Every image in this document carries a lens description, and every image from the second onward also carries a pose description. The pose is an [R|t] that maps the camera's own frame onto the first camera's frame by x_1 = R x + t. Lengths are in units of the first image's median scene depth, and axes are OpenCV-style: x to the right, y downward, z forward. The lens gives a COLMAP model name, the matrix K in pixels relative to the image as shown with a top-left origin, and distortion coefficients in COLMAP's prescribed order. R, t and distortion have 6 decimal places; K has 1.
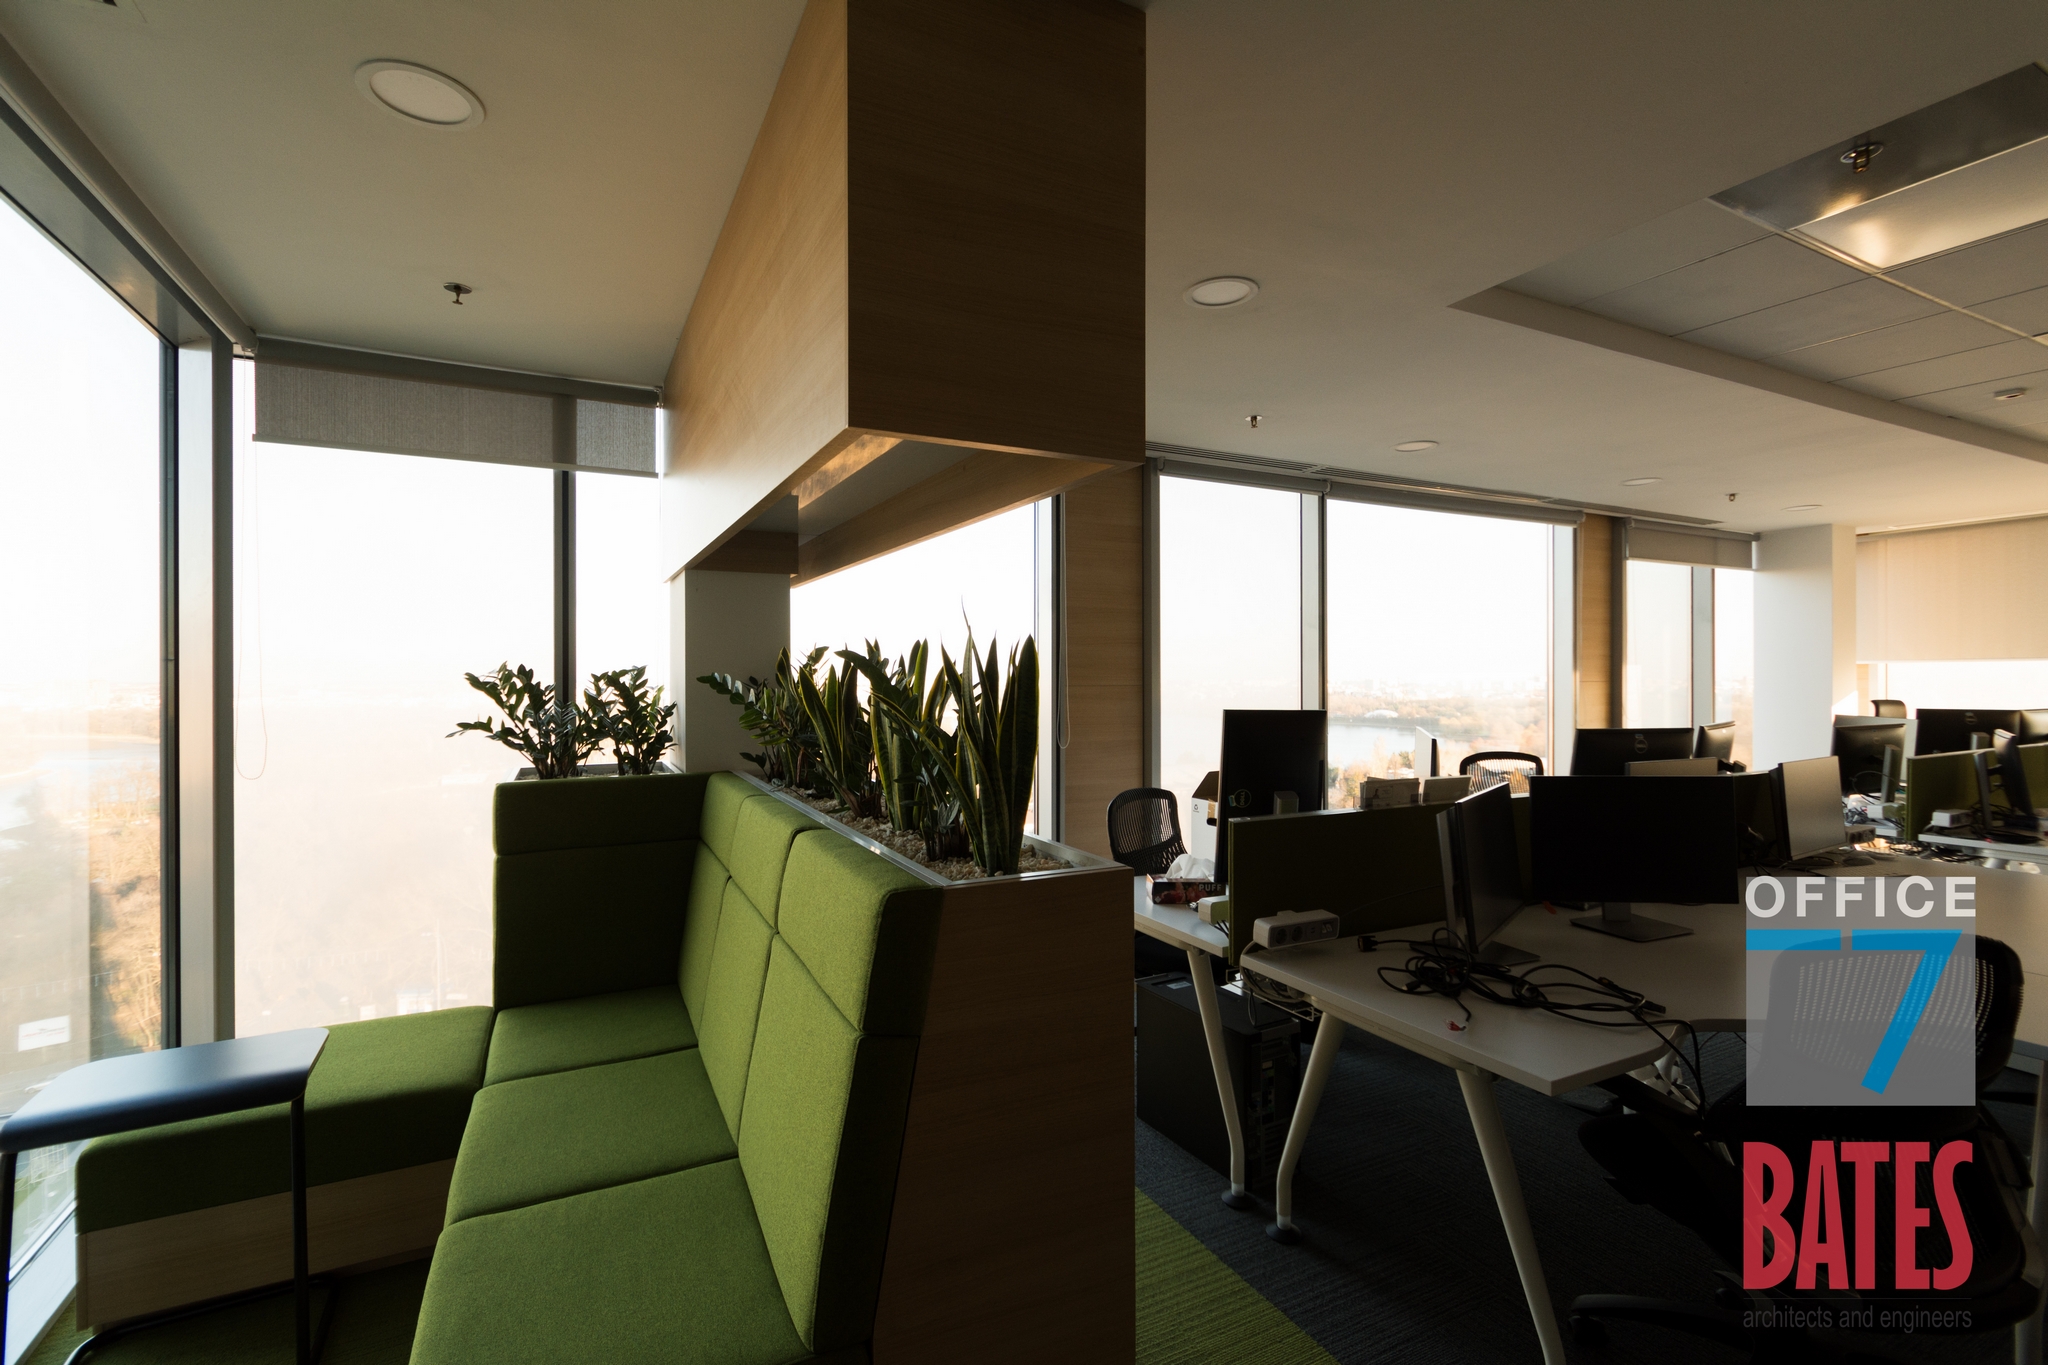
lens RADIAL K [[893.1, 0, 997.0], [0, 893.1, 675.9], [0, 0, 1]] dist [0.011824, -0.005689]
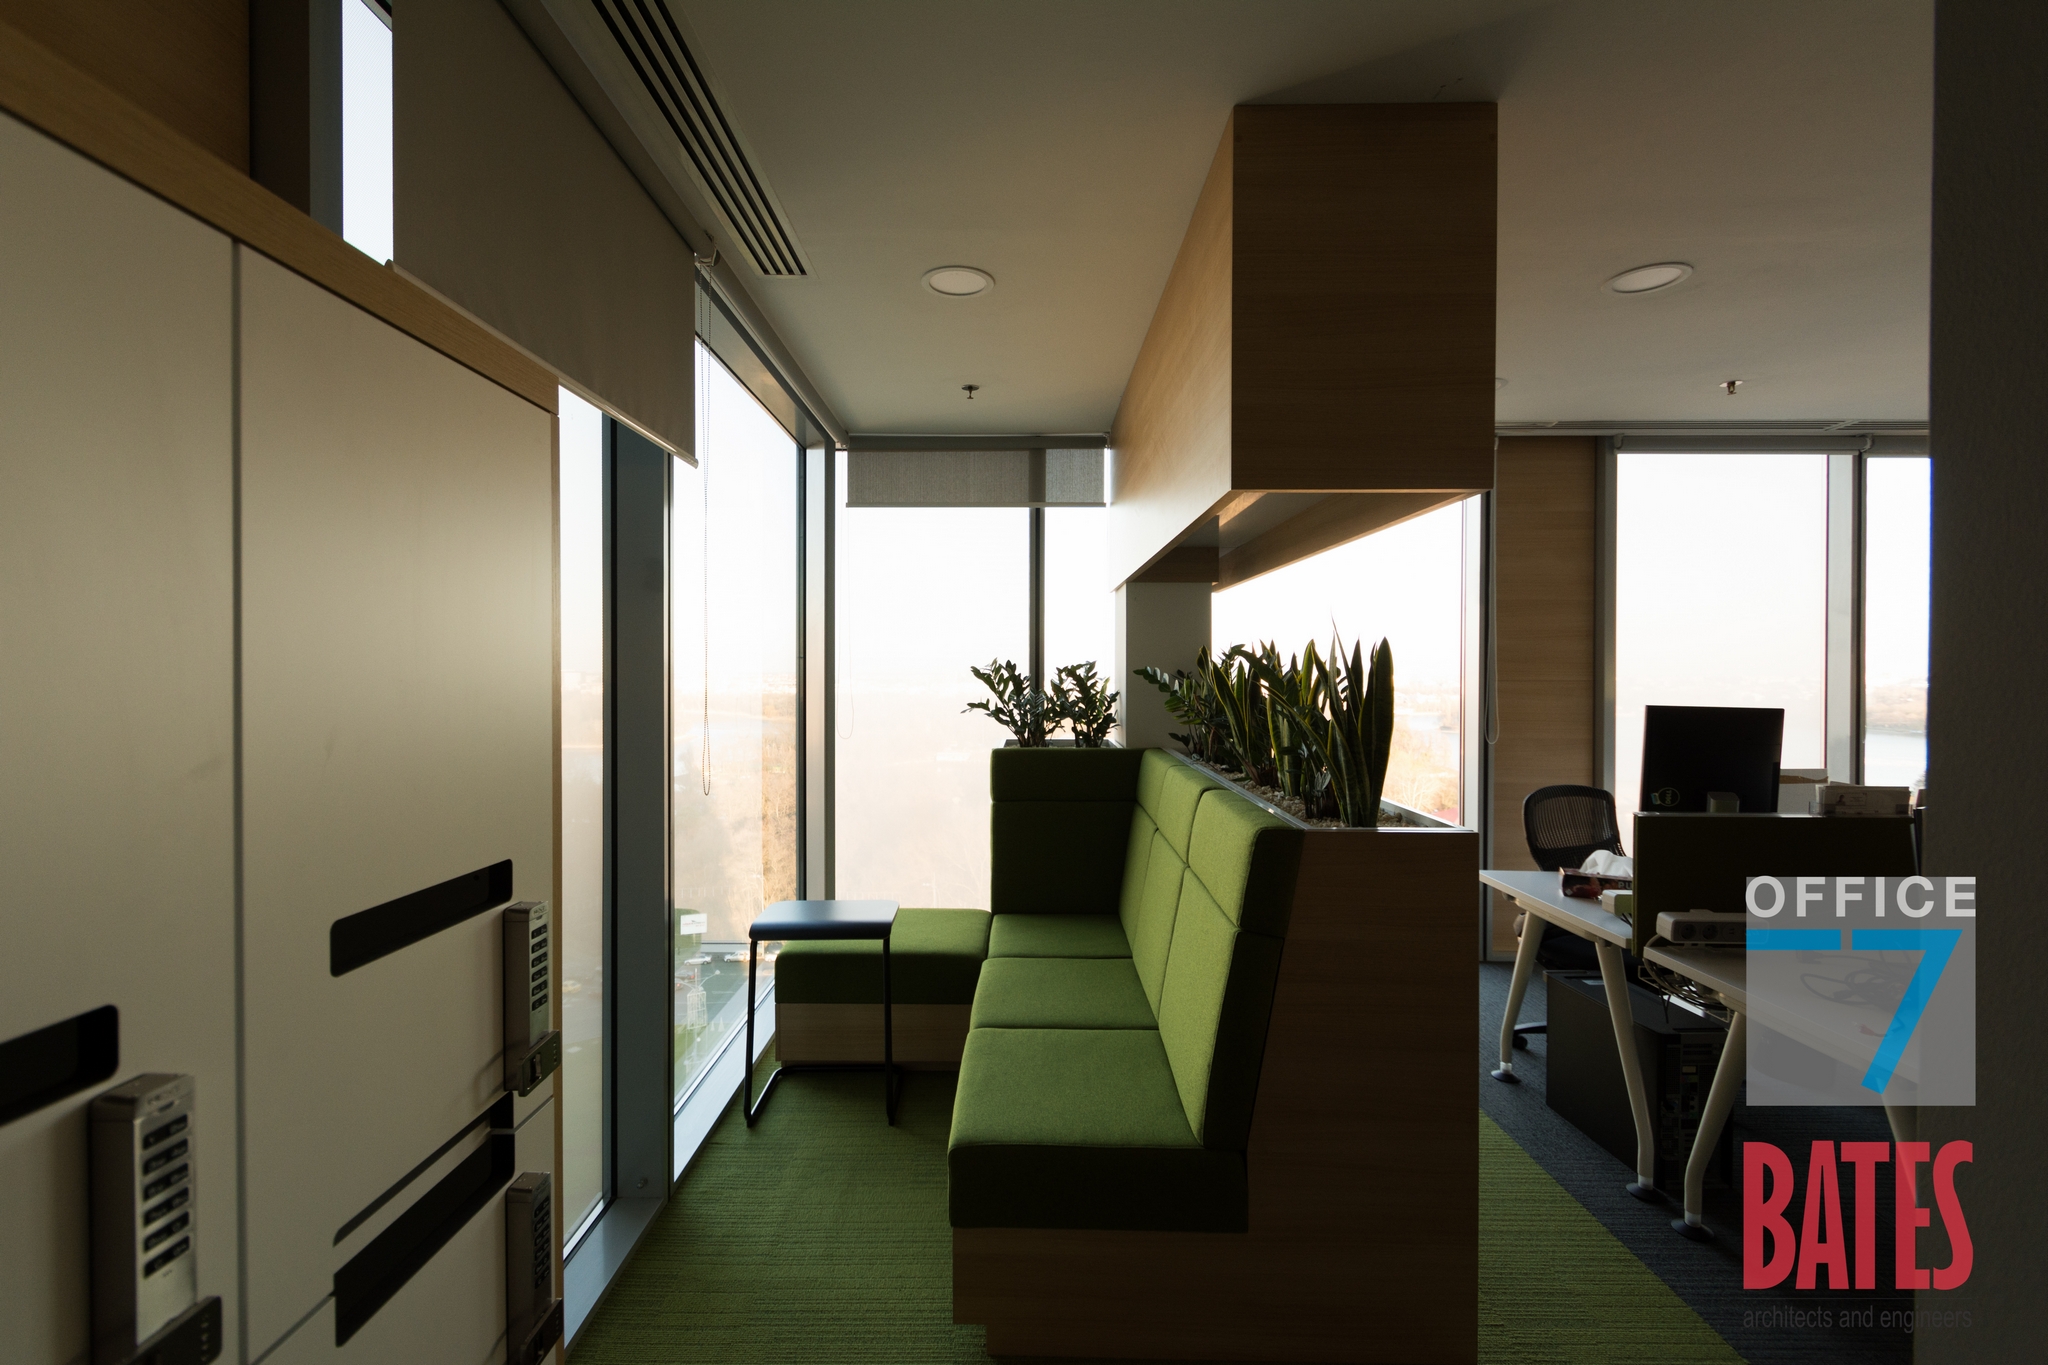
lens RADIAL K [[893.1, 0, 1011.2], [0, 893.1, 670.0], [0, 0, 1]] dist [0.011824, -0.005689]
pose [[0.891279, 0.003978, -0.453439, 0.080212], [-0.003863, 0.999992, 0.001180, 0.000423], [0.453440, 0.000700, 0.891287, -0.195740]]
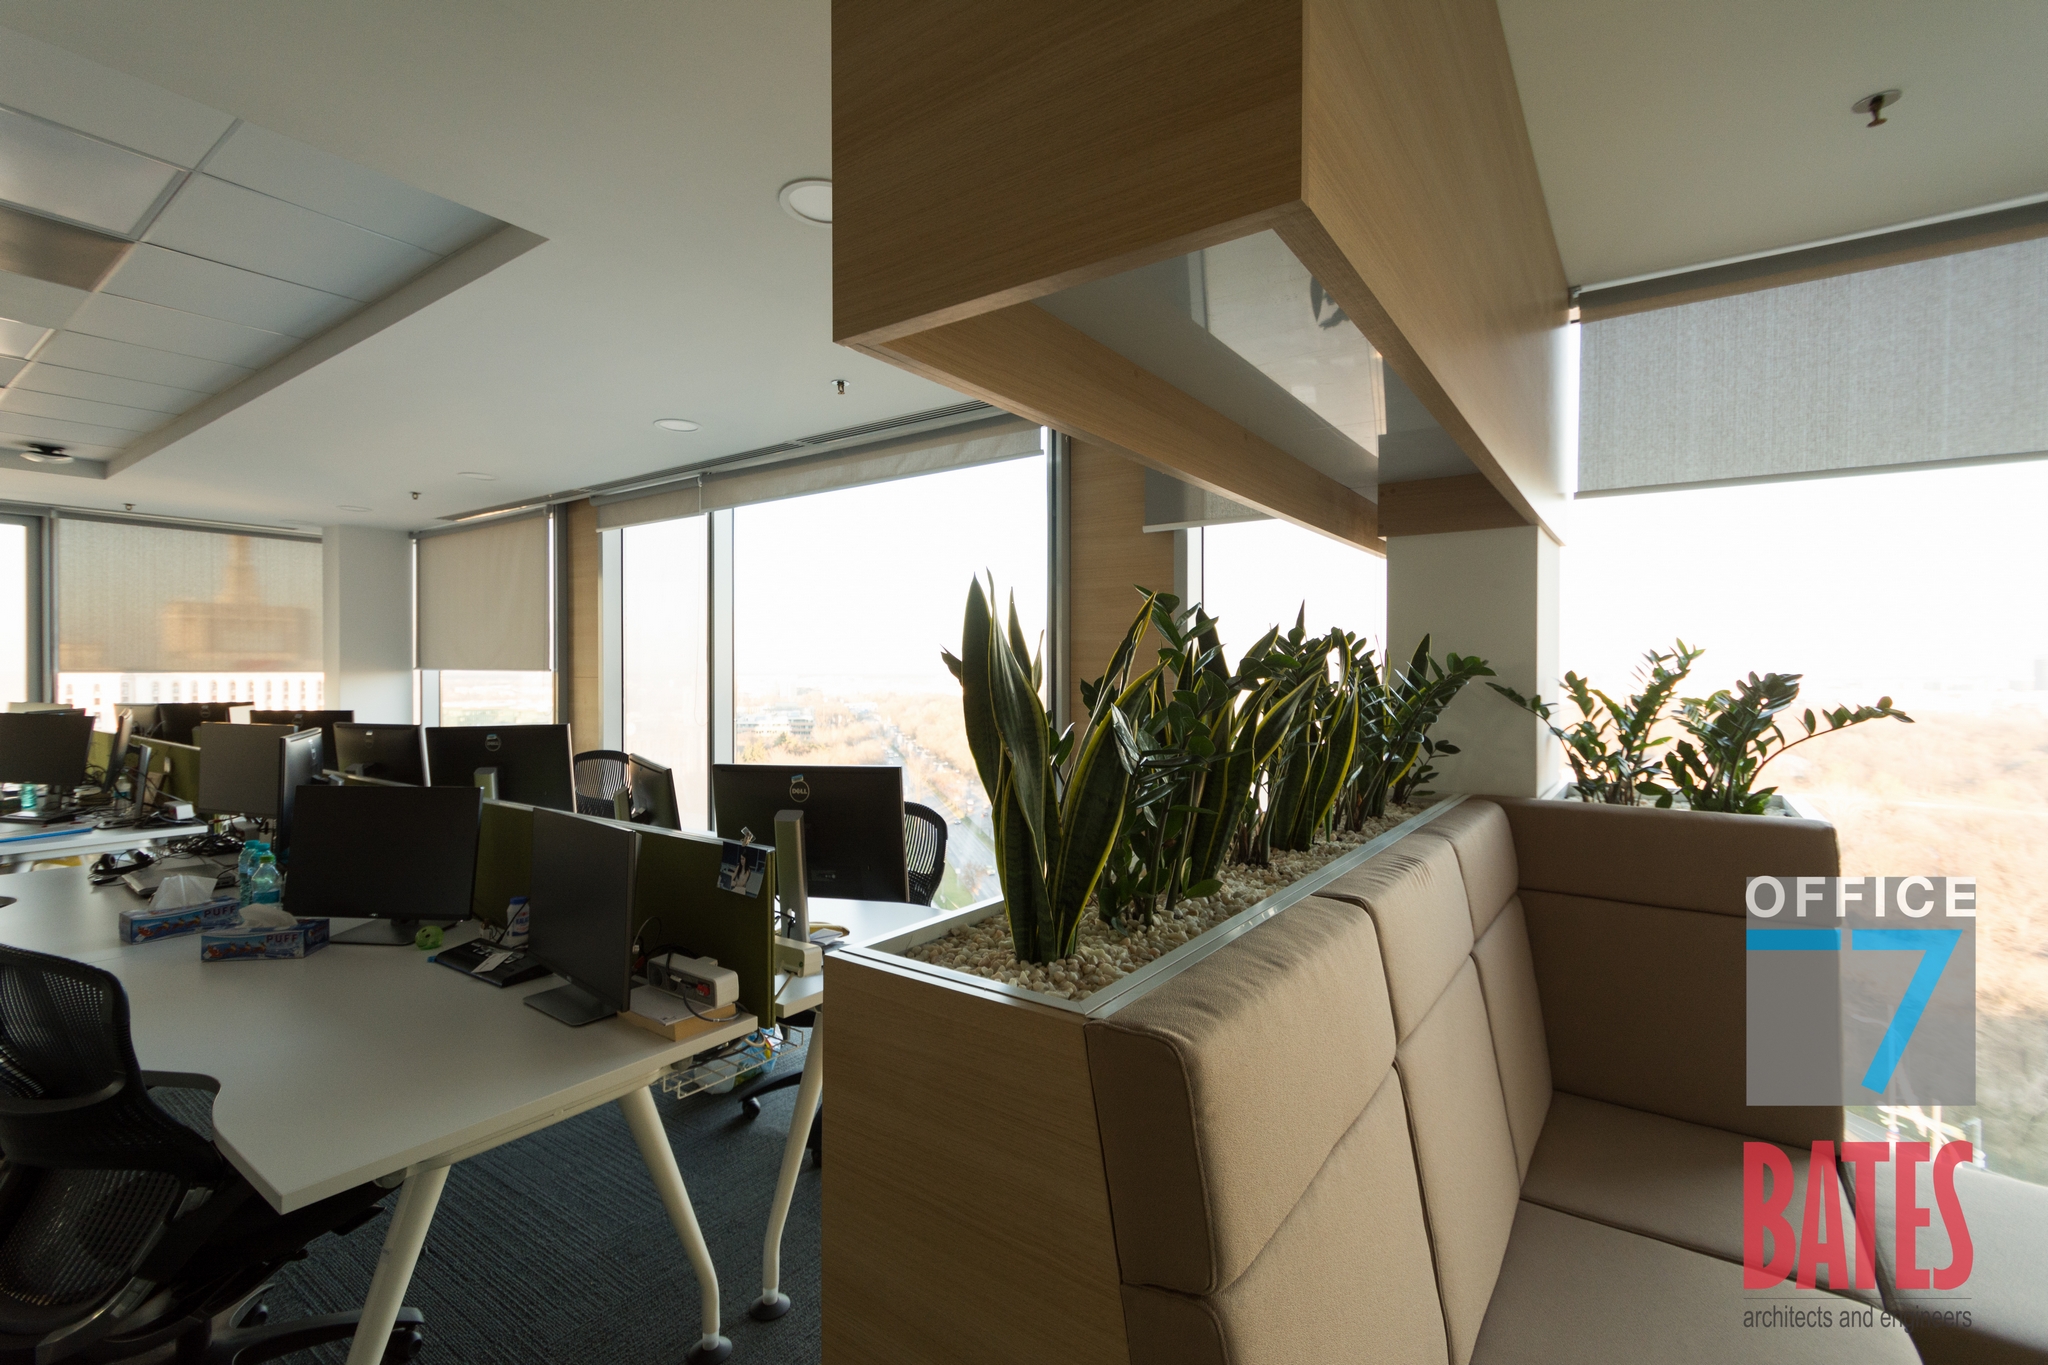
lens RADIAL K [[893.1, 0, 1019.6], [0, 893.1, 687.6], [0, 0, 1]] dist [0.011824, -0.005689]
pose [[0.466168, 0.017732, -0.884518, -0.299161], [0.000256, 0.999796, 0.020178, -0.009562], [0.884696, -0.009633, 0.466069, 0.119959]]
